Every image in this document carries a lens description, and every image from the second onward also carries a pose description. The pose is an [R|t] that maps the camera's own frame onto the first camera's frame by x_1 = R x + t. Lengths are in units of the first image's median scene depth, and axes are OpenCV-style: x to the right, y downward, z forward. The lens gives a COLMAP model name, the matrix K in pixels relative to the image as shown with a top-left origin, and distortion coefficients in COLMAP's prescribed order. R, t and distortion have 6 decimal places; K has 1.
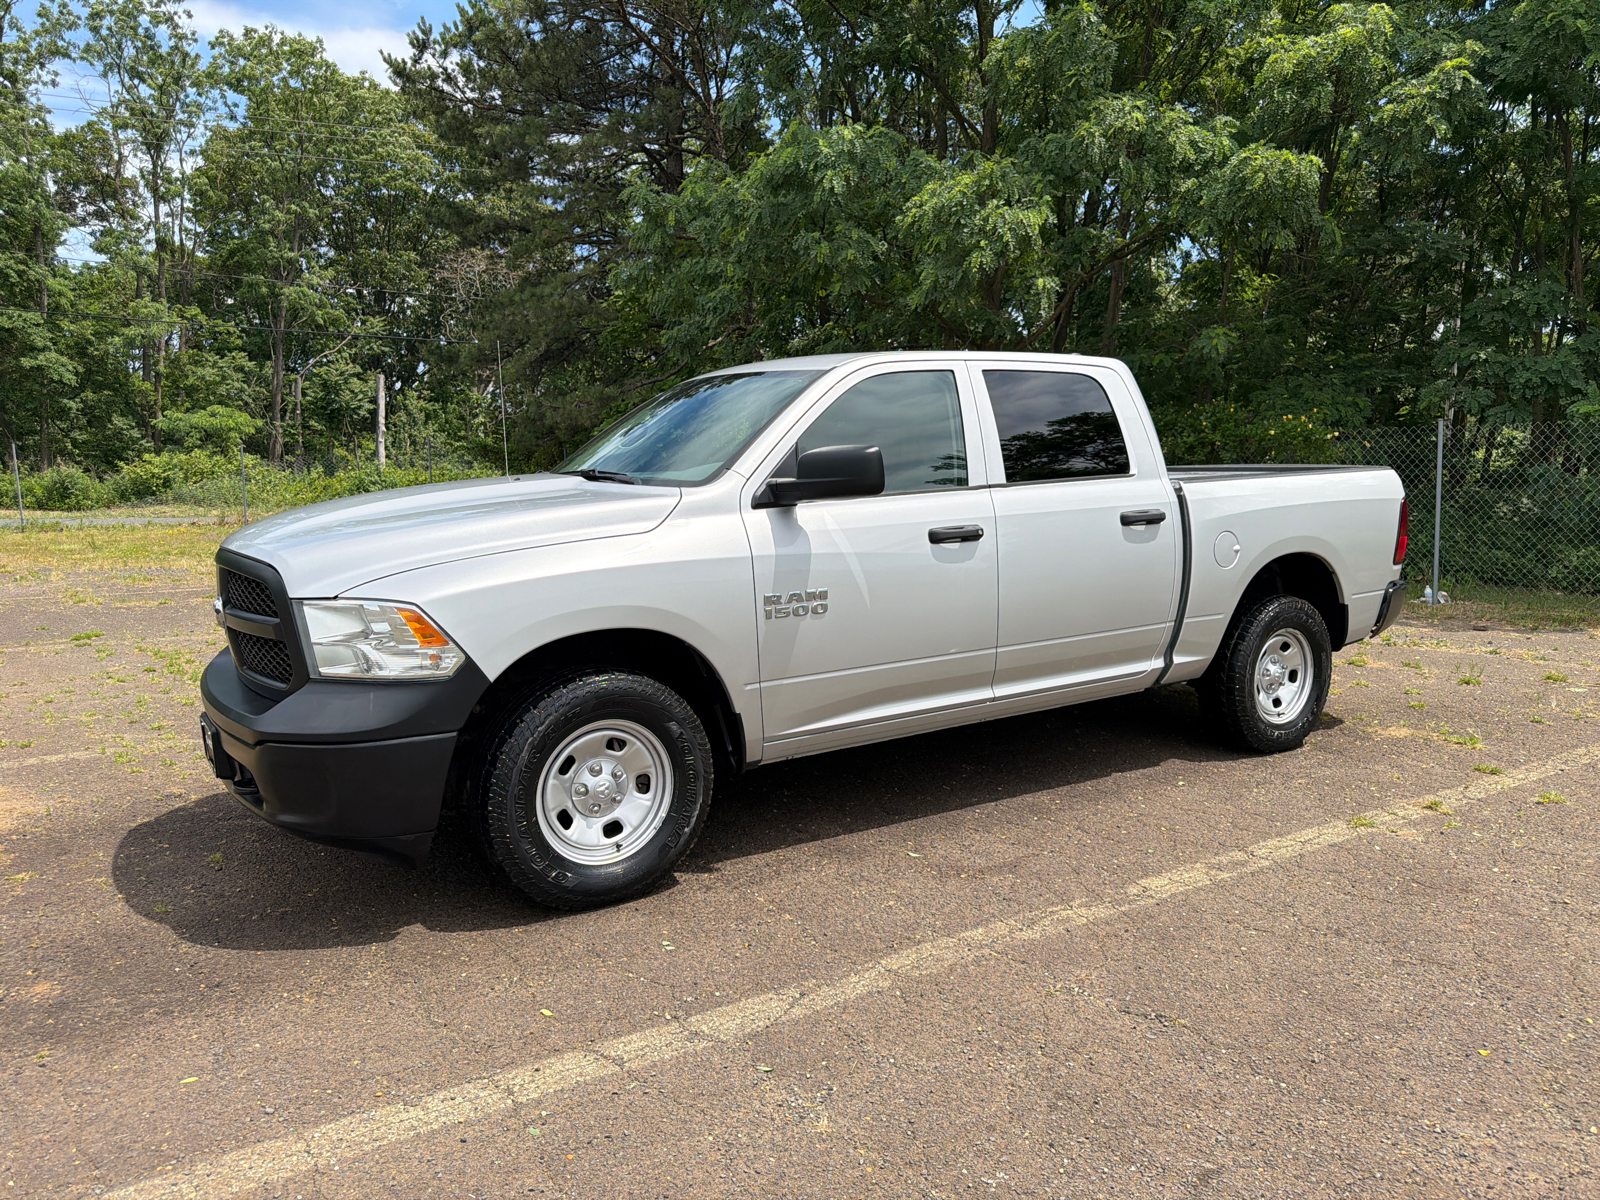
lens RADIAL K [[1126.0, 0, 805.3], [0, 1126.0, 595.3], [0, 0, 1]] dist [0.071273, -0.077845]
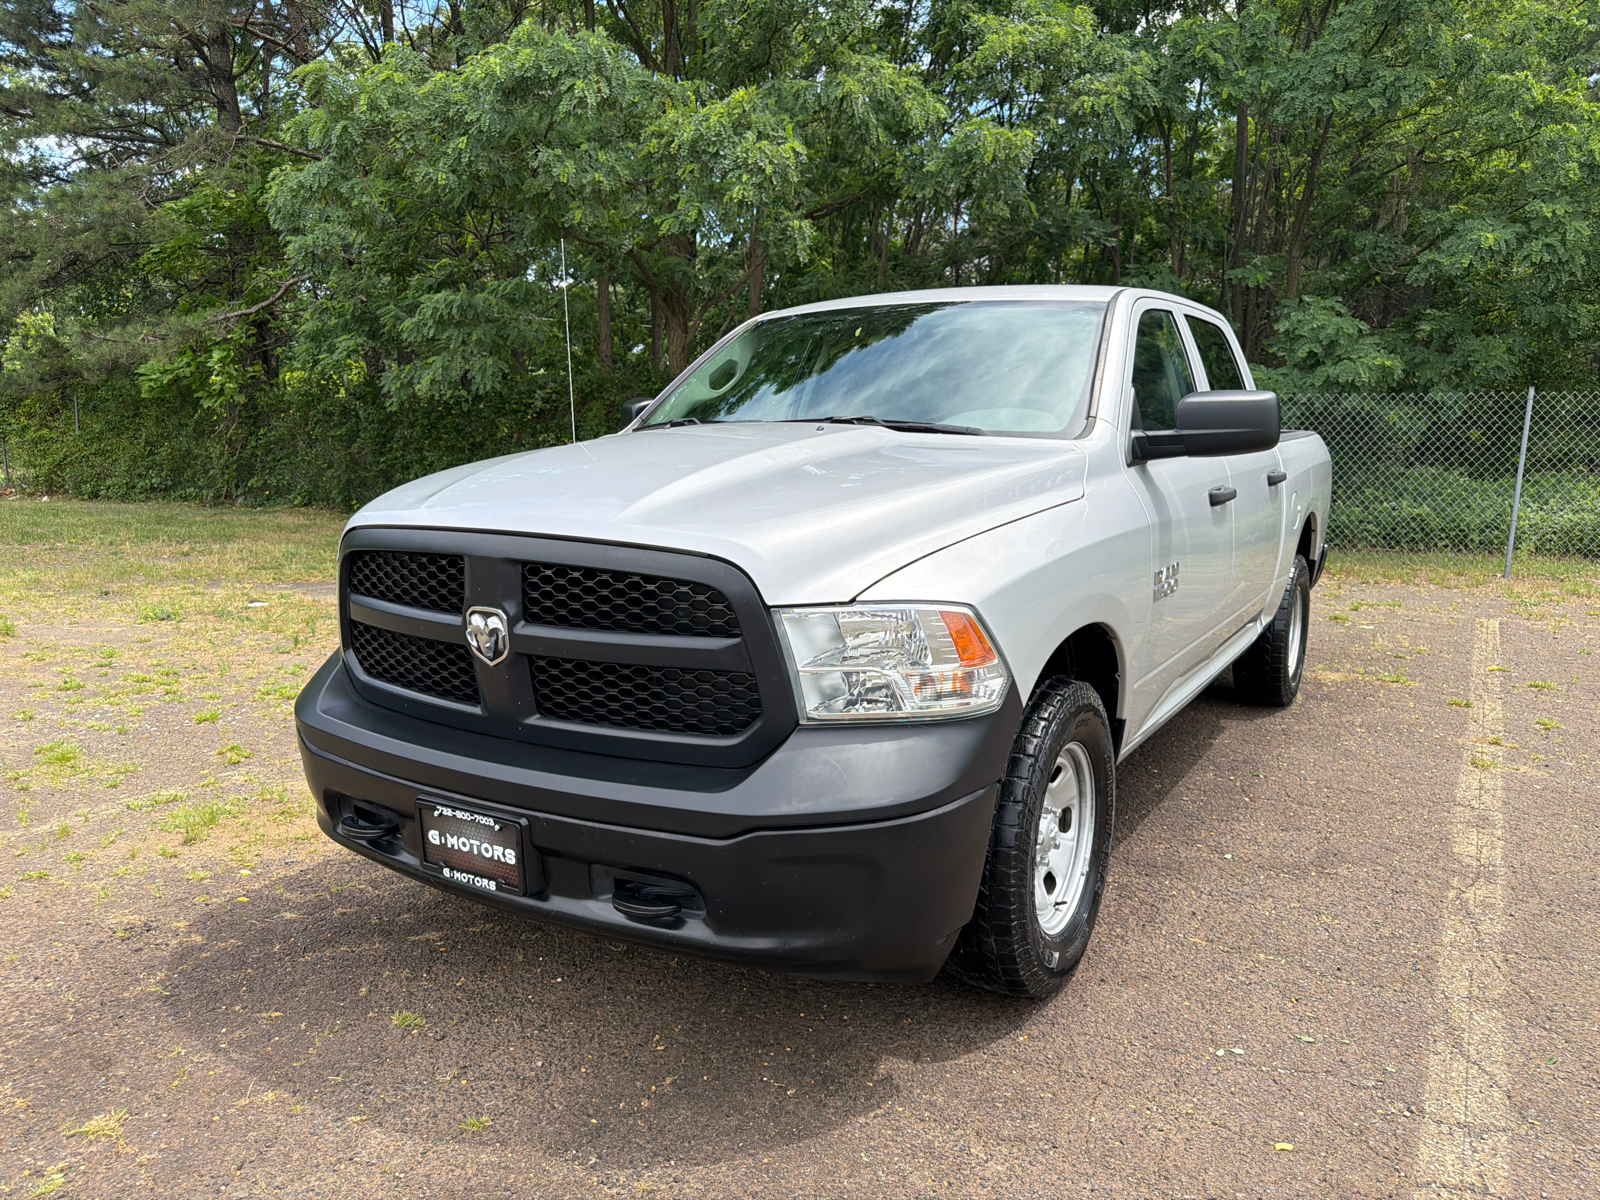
lens RADIAL K [[1133.9, 0, 801.3], [0, 1133.9, 604.7], [0, 0, 1]] dist [0.060919, -0.080549]
pose [[0.906637, -0.048532, 0.419111, -0.574351], [0.031994, 0.998410, 0.046403, -0.021973], [-0.420697, -0.028662, 0.906748, 0.328459]]
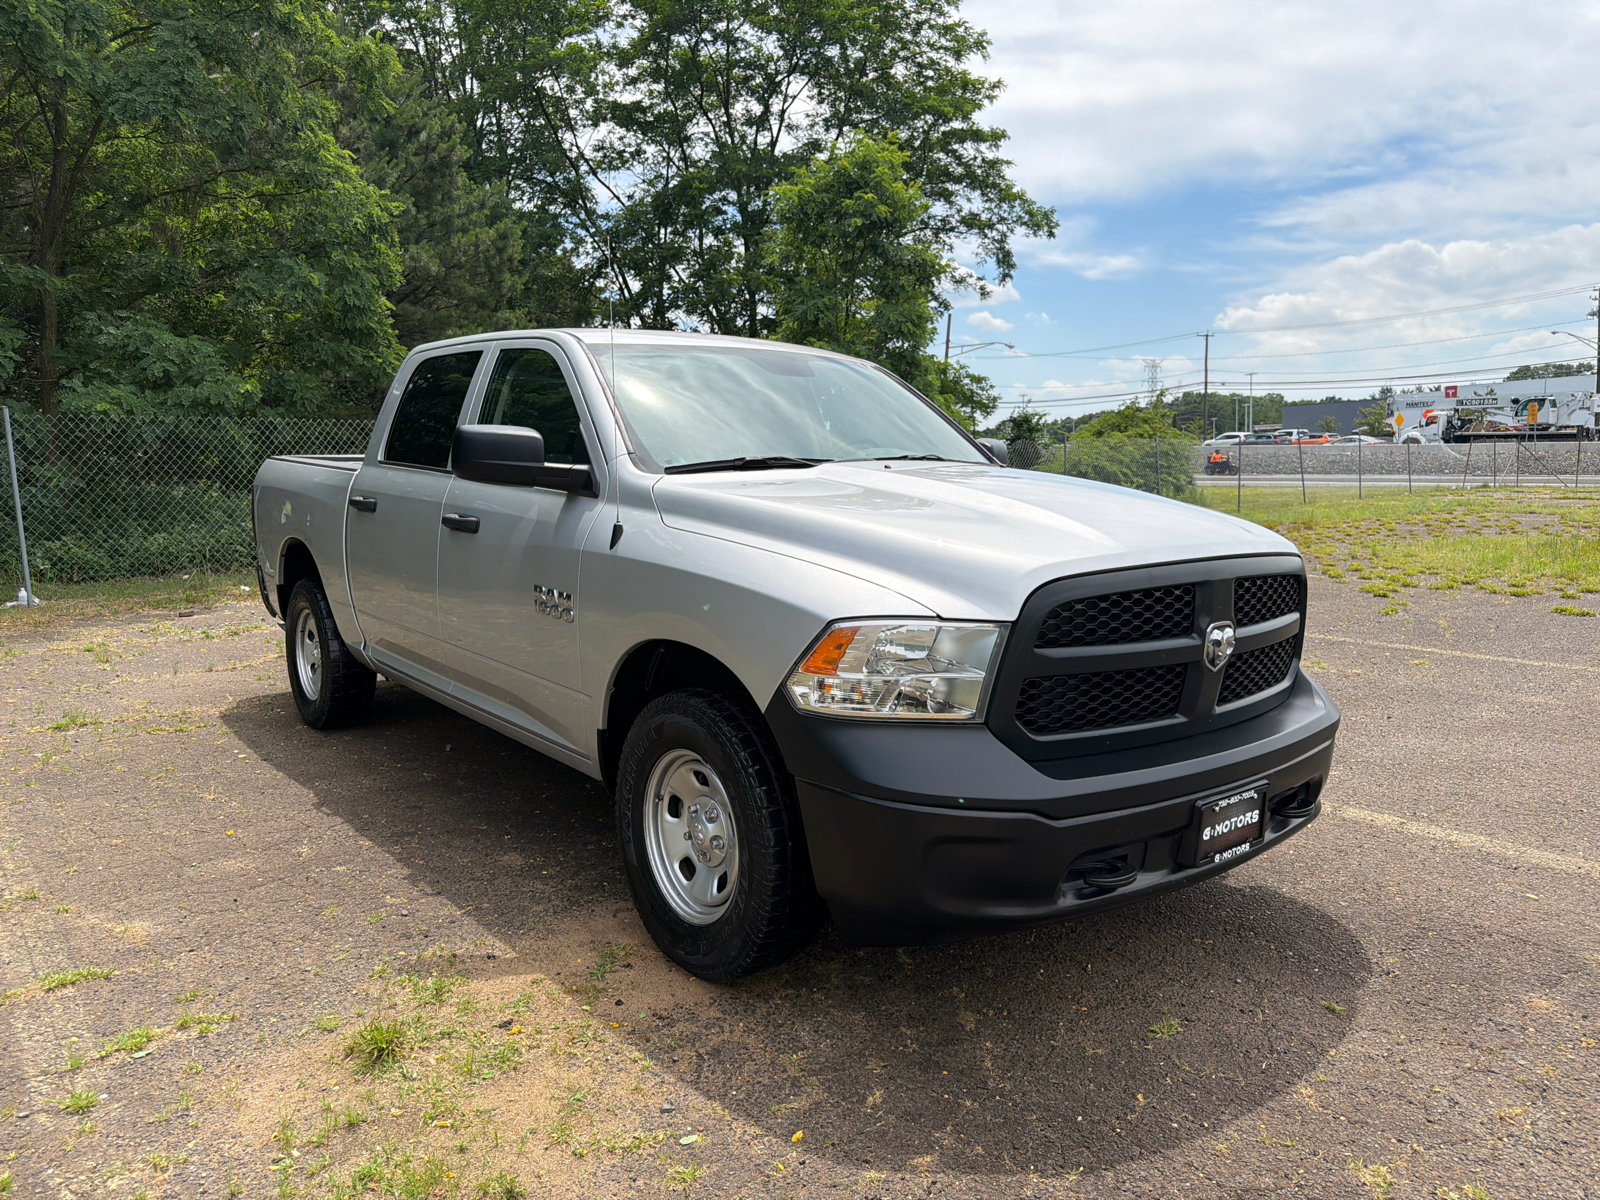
lens RADIAL K [[1160.1, 0, 805.3], [0, 1160.1, 591.0], [0, 0, 1]] dist [0.005470, -0.008275]
pose [[-0.072017, -0.111076, 0.991199, -1.151354], [0.111403, 0.986665, 0.118662, -0.128480], [-0.991162, 0.118968, -0.058682, 1.207390]]
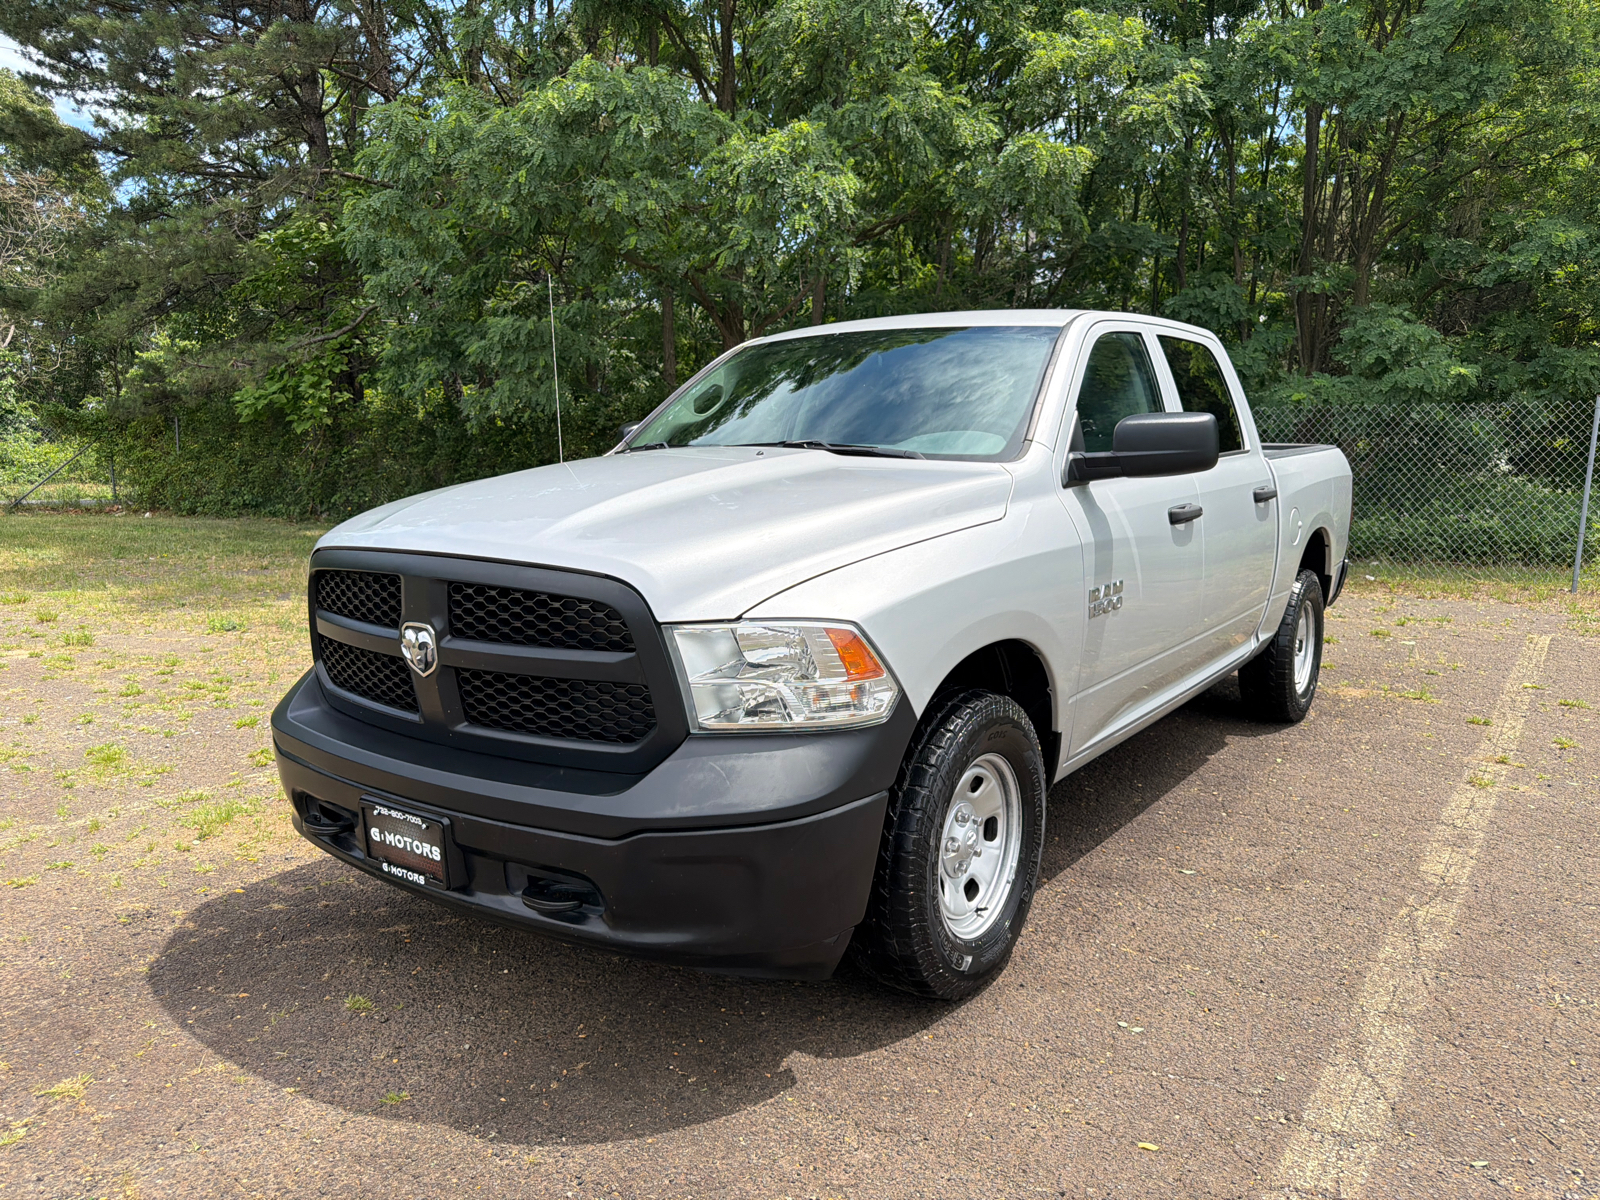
lens RADIAL K [[1131.6, 0, 800.0], [0, 1131.6, 600.0], [0, 0, 1]] dist [0.055676, -0.073651]
pose [[0.935851, -0.040674, 0.350040, -0.499219], [0.032339, 0.999038, 0.029626, -0.023268], [-0.350908, -0.016406, 0.936266, 0.258630]]
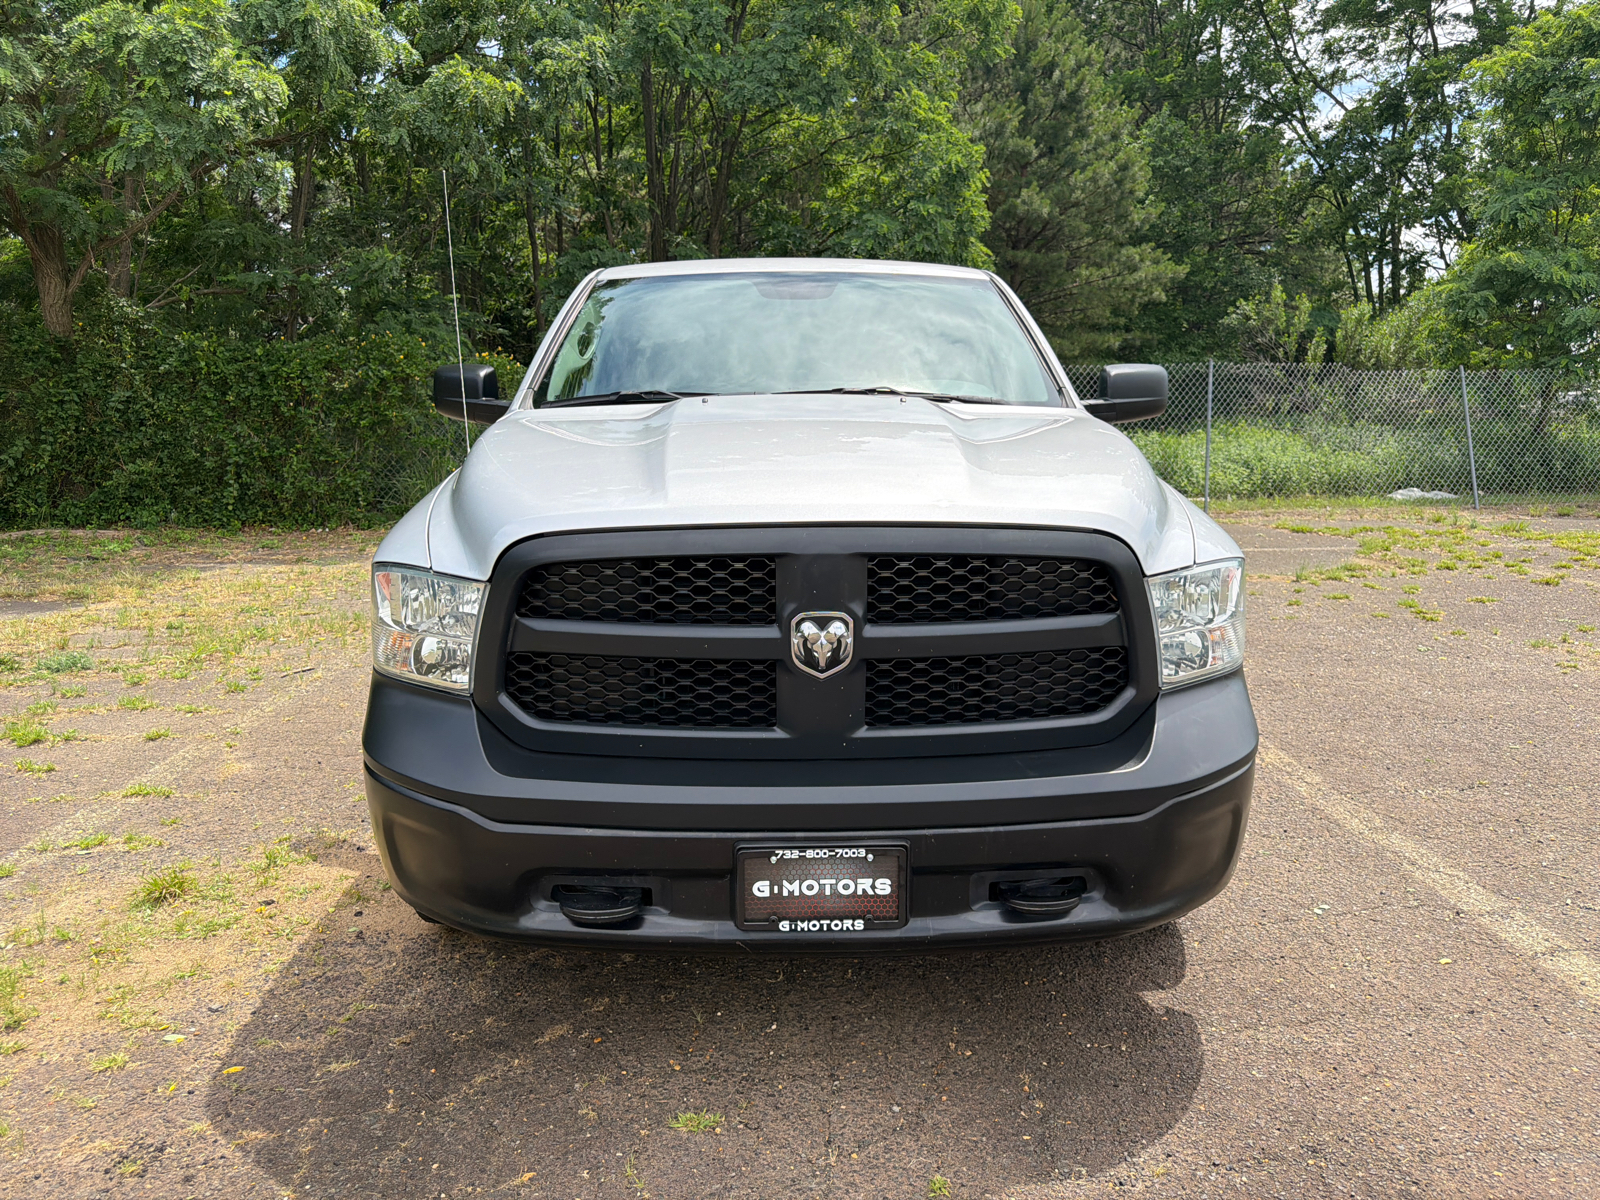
lens RADIAL K [[1161.8, 0, 804.5], [0, 1161.8, 591.7], [0, 0, 1]] dist [0.024138, -0.002889]
pose [[0.529590, -0.133558, 0.837674, -0.909552], [0.095807, 0.990626, 0.097375, -0.058372], [-0.842826, 0.028686, 0.537421, 0.650828]]
